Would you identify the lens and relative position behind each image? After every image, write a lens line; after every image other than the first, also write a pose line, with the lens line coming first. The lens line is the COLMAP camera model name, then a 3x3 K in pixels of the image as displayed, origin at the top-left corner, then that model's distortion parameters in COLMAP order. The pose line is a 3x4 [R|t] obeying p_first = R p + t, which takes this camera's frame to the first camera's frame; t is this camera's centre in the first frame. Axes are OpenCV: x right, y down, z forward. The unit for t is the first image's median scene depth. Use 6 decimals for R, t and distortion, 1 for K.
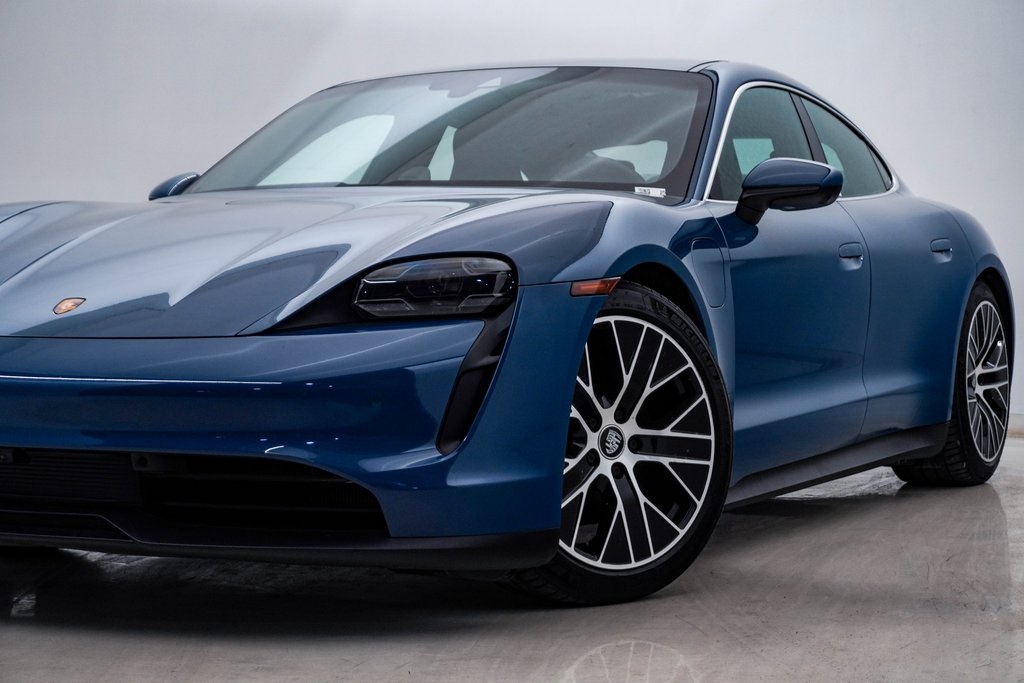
lens RADIAL K [[2172.9, 0, 513.4], [0, 2172.9, 339.3], [0, 0, 1]] dist [0.012916, 0.000000]
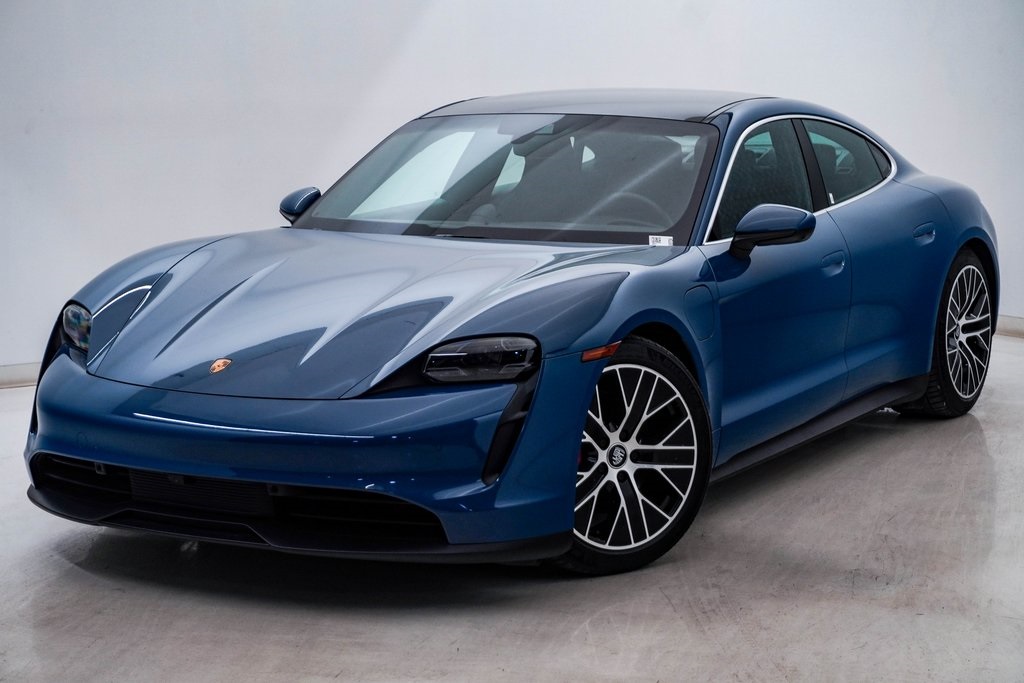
lens RADIAL K [[2172.9, 0, 507.1], [0, 2172.9, 345.0], [0, 0, 1]] dist [0.012916, 0.000000]
pose [[0.997718, 0.001694, -0.067498, 0.067870], [0.005991, 0.993521, 0.113489, -0.175712], [0.067253, -0.113635, 0.991244, -0.341877]]
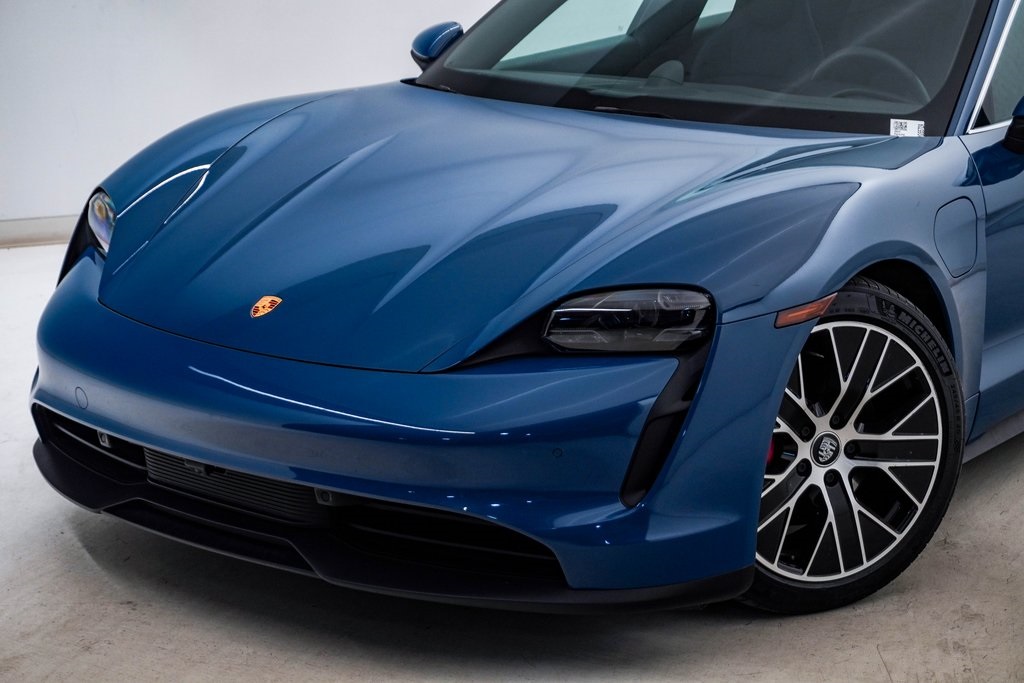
lens RADIAL K [[2172.9, 0, 512.6], [0, 2172.9, 344.1], [0, 0, 1]] dist [0.012916, 0.000000]
pose [[0.982482, 0.049677, -0.179616, 0.078973], [-0.008682, 0.974971, 0.222162, -0.207999], [0.186157, -0.216711, 0.958322, 0.069970]]
